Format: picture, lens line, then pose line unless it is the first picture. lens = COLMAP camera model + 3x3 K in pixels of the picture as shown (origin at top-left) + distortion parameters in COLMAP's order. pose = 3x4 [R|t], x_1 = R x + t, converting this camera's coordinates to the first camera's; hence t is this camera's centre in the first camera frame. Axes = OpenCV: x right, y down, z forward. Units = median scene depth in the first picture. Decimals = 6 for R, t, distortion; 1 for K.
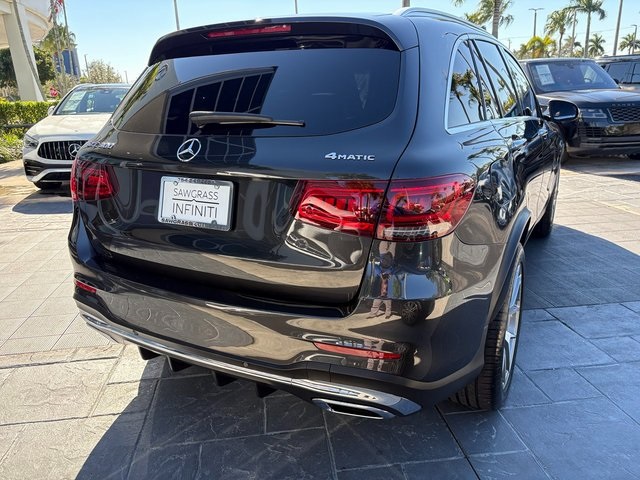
lens RADIAL K [[483.4, 0, 318.1], [0, 483.4, 242.5], [0, 0, 1]] dist [0.053450, -0.066962]
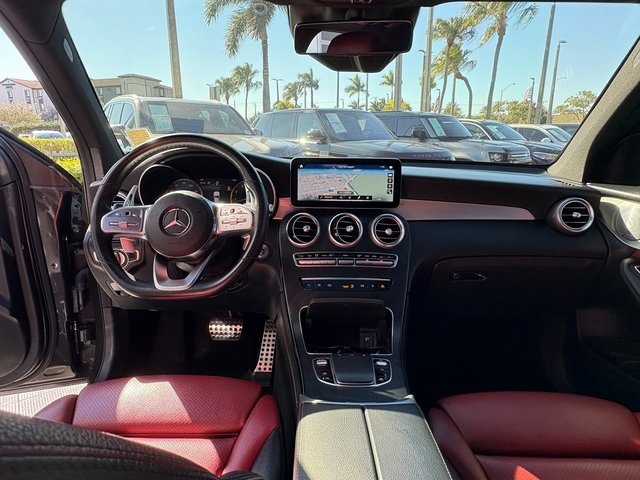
lens RADIAL K [[404.4, 0, 320.0], [0, 404.4, 240.0], [0, 0, 1]] dist [-0.001259, 0.005511]
pose [[0.872617, -0.077448, 0.482225, 0.190772], [0.107175, 0.993646, -0.034355, -0.486609], [-0.476501, 0.081661, 0.875373, 1.808154]]
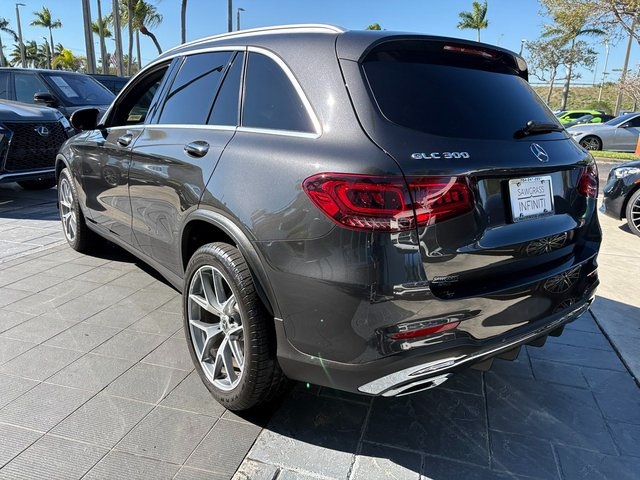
lens RADIAL K [[483.4, 0, 318.1], [0, 483.4, 242.5], [0, 0, 1]] dist [0.053450, -0.066962]
pose [[0.390091, -0.194796, 0.899935, -1.497078], [0.220366, 0.968714, 0.114163, -0.221777], [-0.894018, 0.153781, 0.420813, 0.973116]]
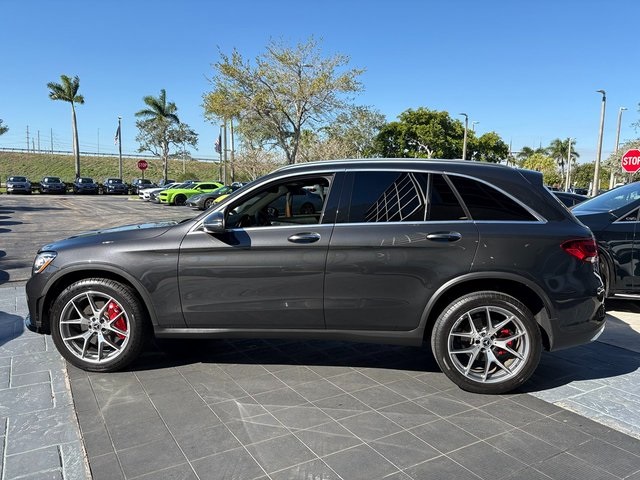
lens RADIAL K [[483.4, 0, 318.1], [0, 483.4, 242.5], [0, 0, 1]] dist [0.053450, -0.066962]
pose [[-0.397590, -0.072117, 0.914725, -2.040689], [0.265059, 0.945379, 0.189743, -0.894109], [-0.878445, 0.317896, -0.356758, 2.987800]]
